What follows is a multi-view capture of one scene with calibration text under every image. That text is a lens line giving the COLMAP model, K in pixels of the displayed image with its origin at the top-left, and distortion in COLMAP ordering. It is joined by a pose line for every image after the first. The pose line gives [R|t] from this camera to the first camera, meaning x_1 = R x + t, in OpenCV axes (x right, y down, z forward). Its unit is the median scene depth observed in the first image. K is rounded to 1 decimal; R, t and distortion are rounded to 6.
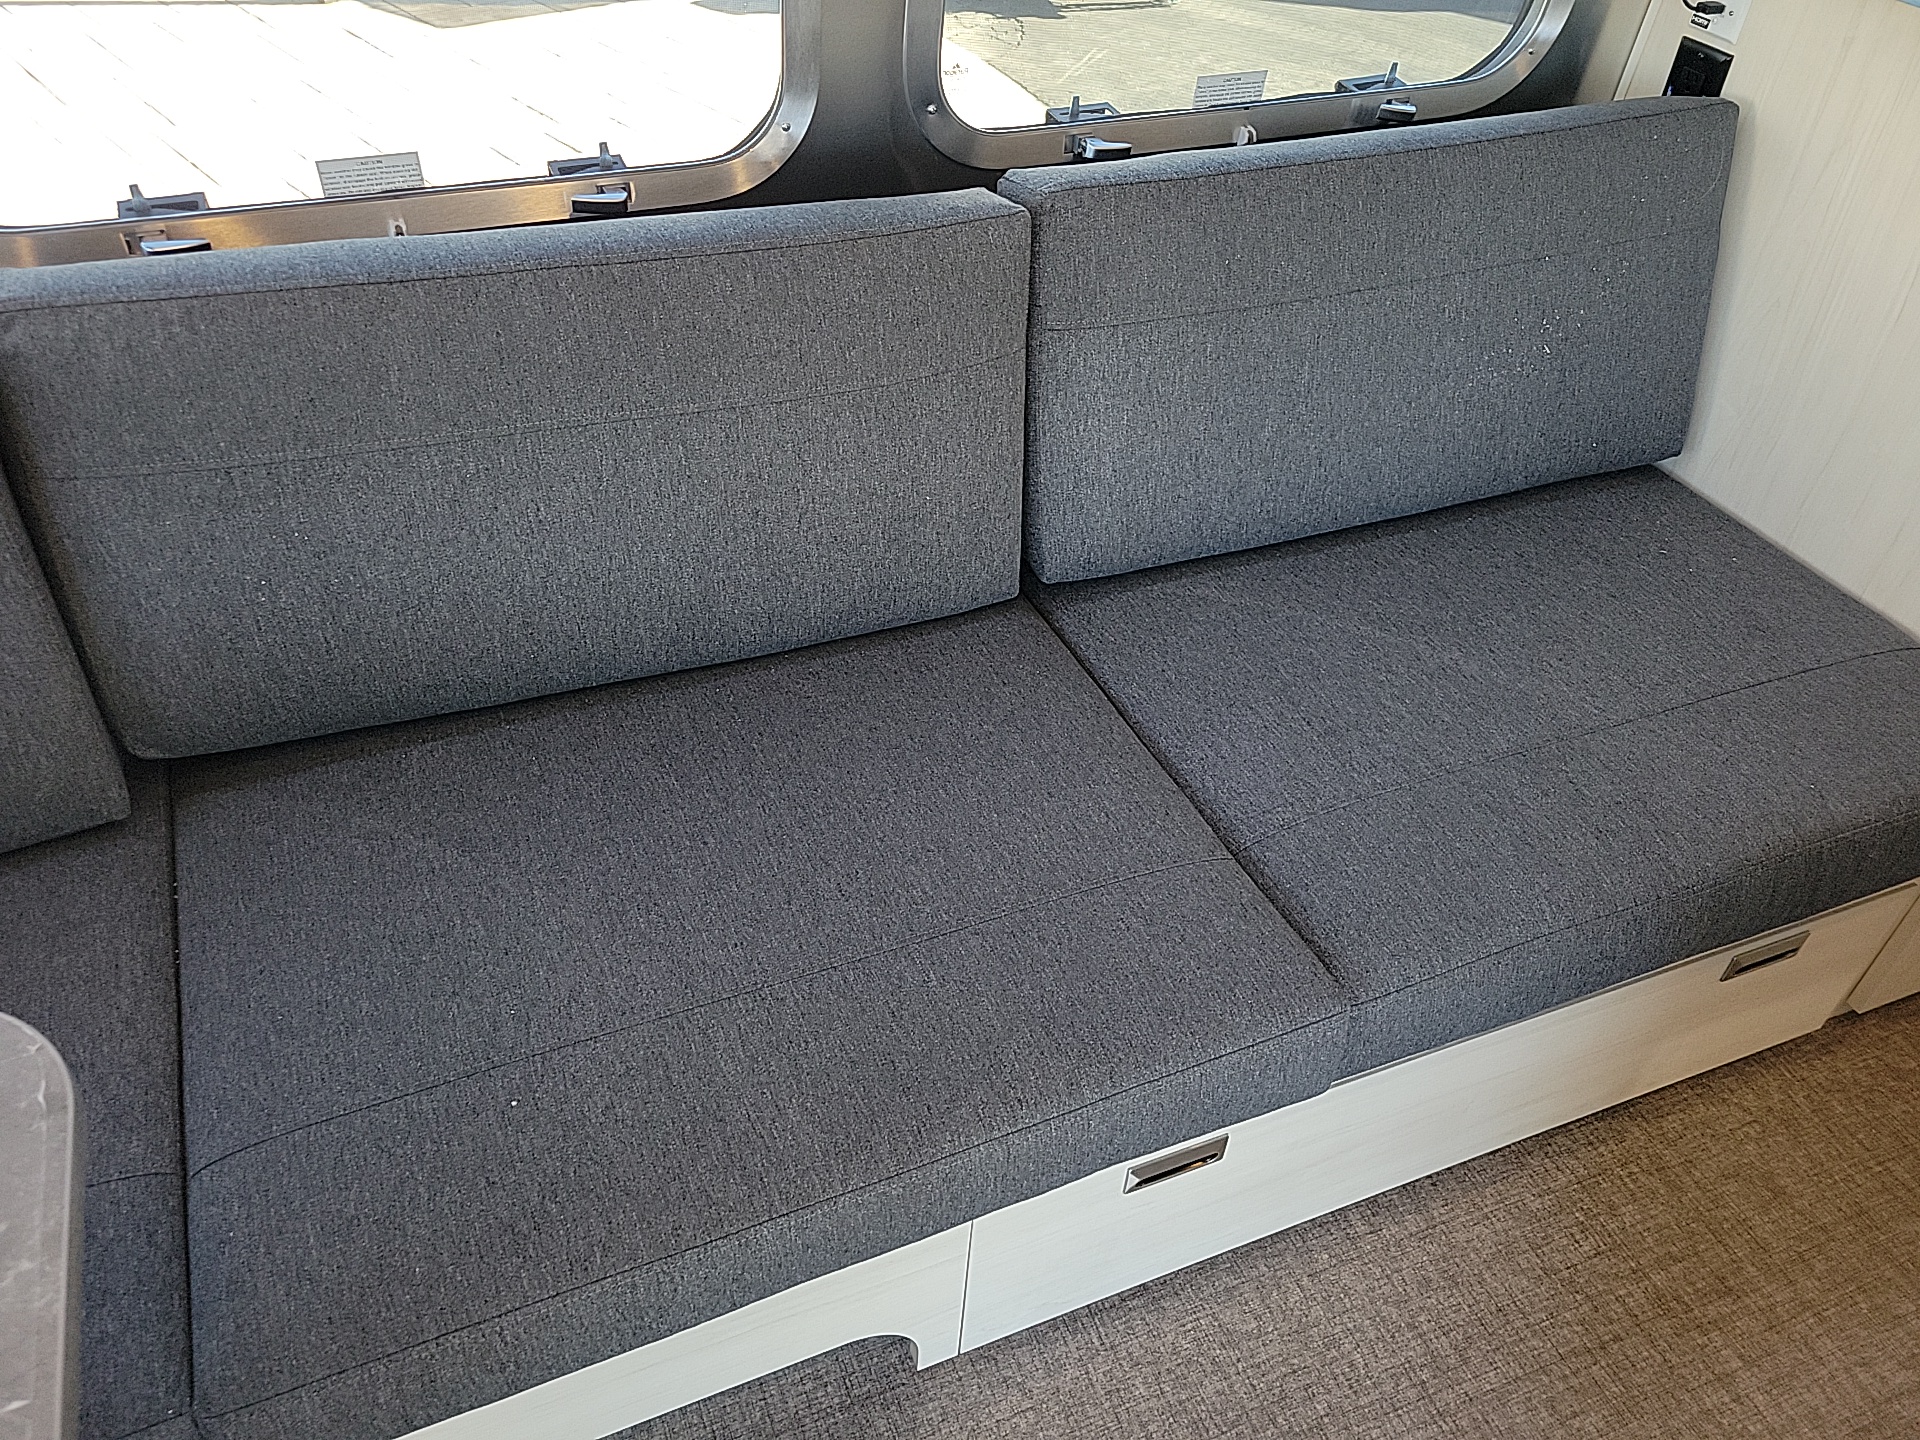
lens RADIAL K [[1447.3, 0, 960.0], [0, 1447.3, 720.0], [0, 0, 1]] dist [0.068189, -0.048533]
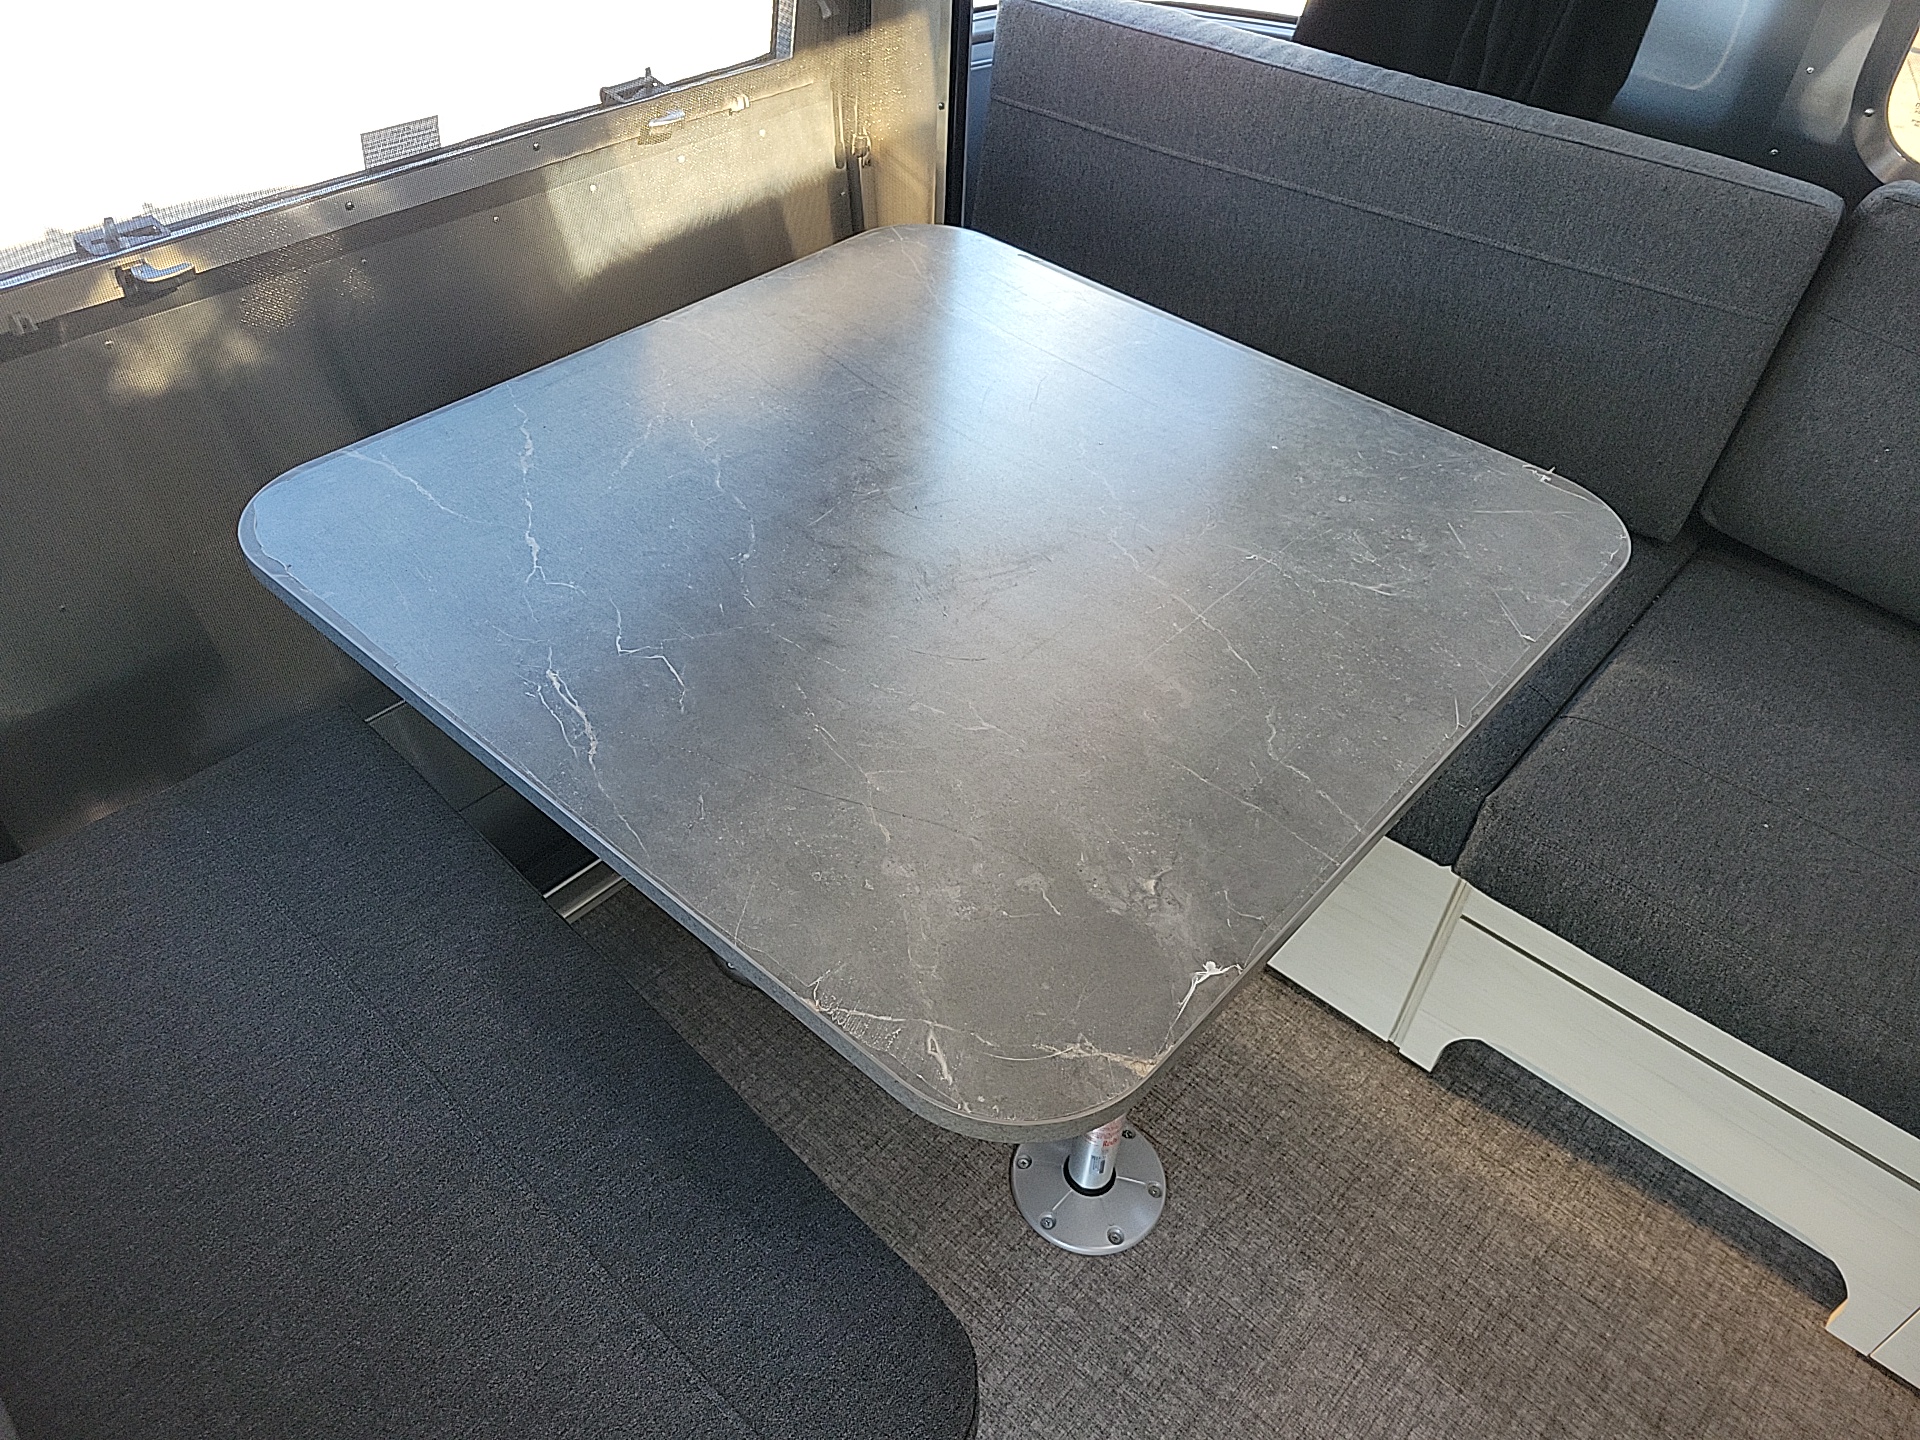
lens RADIAL K [[1447.3, 0, 960.0], [0, 1447.3, 720.0], [0, 0, 1]] dist [0.068189, -0.048533]
pose [[0.445266, 0.592922, -0.670956, 0.186768], [-0.616993, 0.746213, 0.249973, 0.276023], [0.648890, 0.302671, 0.698092, -0.391951]]
